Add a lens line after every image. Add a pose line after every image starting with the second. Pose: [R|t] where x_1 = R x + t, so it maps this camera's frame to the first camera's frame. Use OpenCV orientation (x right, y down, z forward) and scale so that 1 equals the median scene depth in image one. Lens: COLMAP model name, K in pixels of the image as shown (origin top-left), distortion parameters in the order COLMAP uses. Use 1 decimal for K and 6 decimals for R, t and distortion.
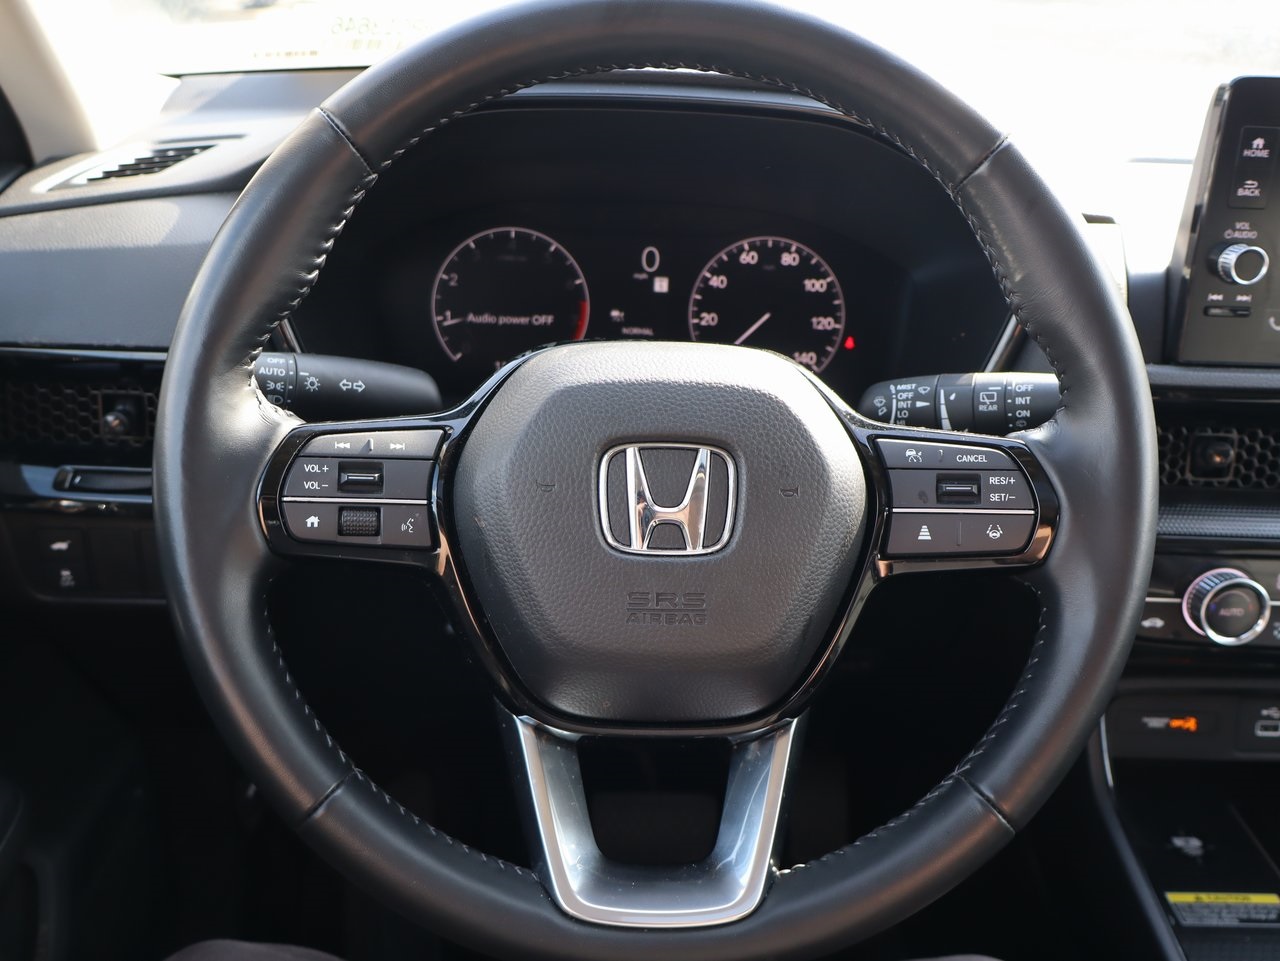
lens RADIAL K [[1188.8, 0, 640.0], [0, 1188.8, 480.5], [0, 0, 1]] dist [-0.019221, 0.003710]
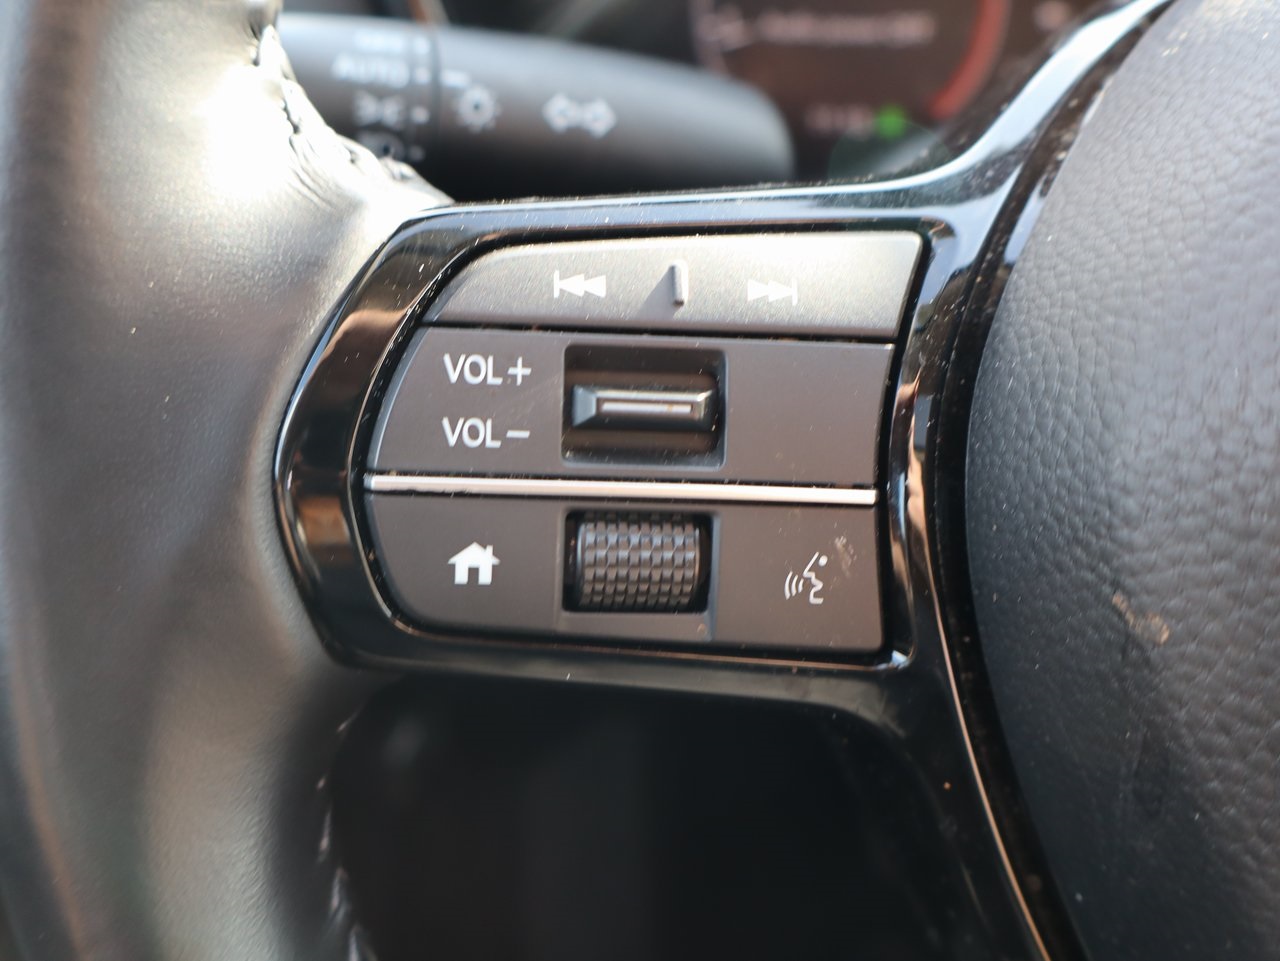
lens RADIAL K [[1188.8, 0, 640.0], [0, 1188.8, 480.5], [0, 0, 1]] dist [-0.019221, 0.003710]
pose [[0.990033, 0.040563, -0.134868, -0.190435], [-0.019672, 0.988067, 0.152766, -0.026073], [0.139456, -0.148591, 0.979016, 0.698408]]
